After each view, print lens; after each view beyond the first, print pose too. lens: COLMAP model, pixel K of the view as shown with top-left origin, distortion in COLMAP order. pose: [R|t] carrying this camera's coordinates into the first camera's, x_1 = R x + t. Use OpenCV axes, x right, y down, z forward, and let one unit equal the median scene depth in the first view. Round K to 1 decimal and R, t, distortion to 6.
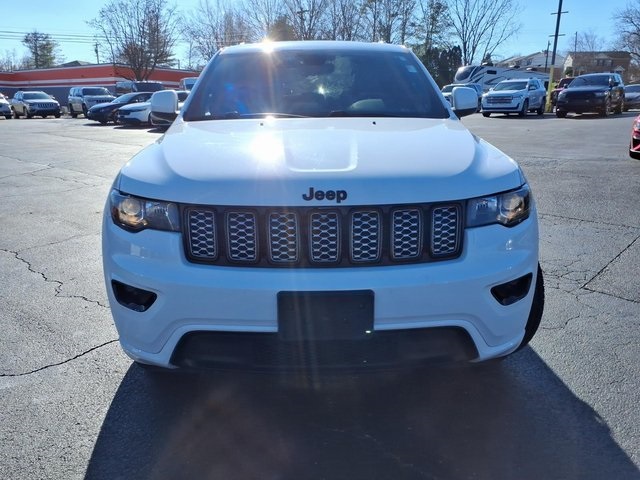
lens RADIAL K [[548.1, 0, 320.0], [0, 548.1, 240.0], [0, 0, 1]] dist [0.012667, 0.009010]
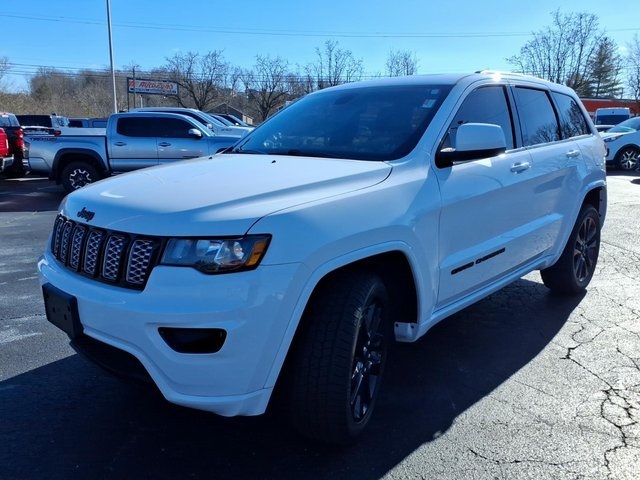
lens RADIAL K [[548.1, 0, 320.0], [0, 548.1, 240.0], [0, 0, 1]] dist [0.012667, 0.009010]
pose [[0.680154, 0.150265, -0.717504, 1.129571], [-0.188776, 0.981659, 0.026638, -0.141763], [0.708346, 0.117329, 0.696045, 0.462068]]
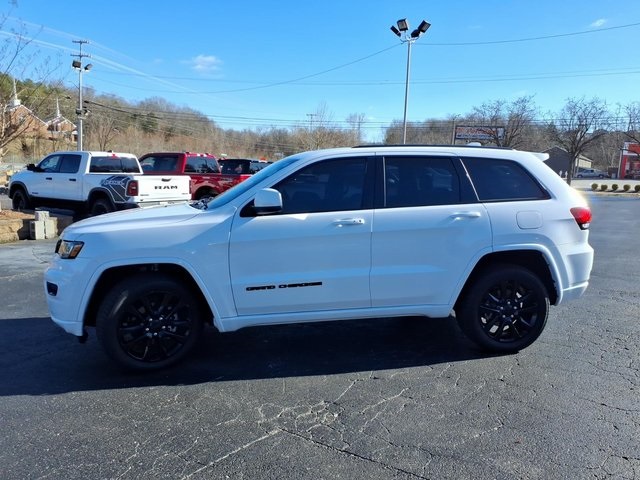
lens RADIAL K [[548.1, 0, 320.0], [0, 548.1, 240.0], [0, 0, 1]] dist [0.012667, 0.009010]
pose [[0.079578, 0.138356, -0.987180, 2.280043], [-0.263172, 0.958100, 0.113066, -0.534116], [0.961461, 0.250801, 0.112655, 1.604735]]
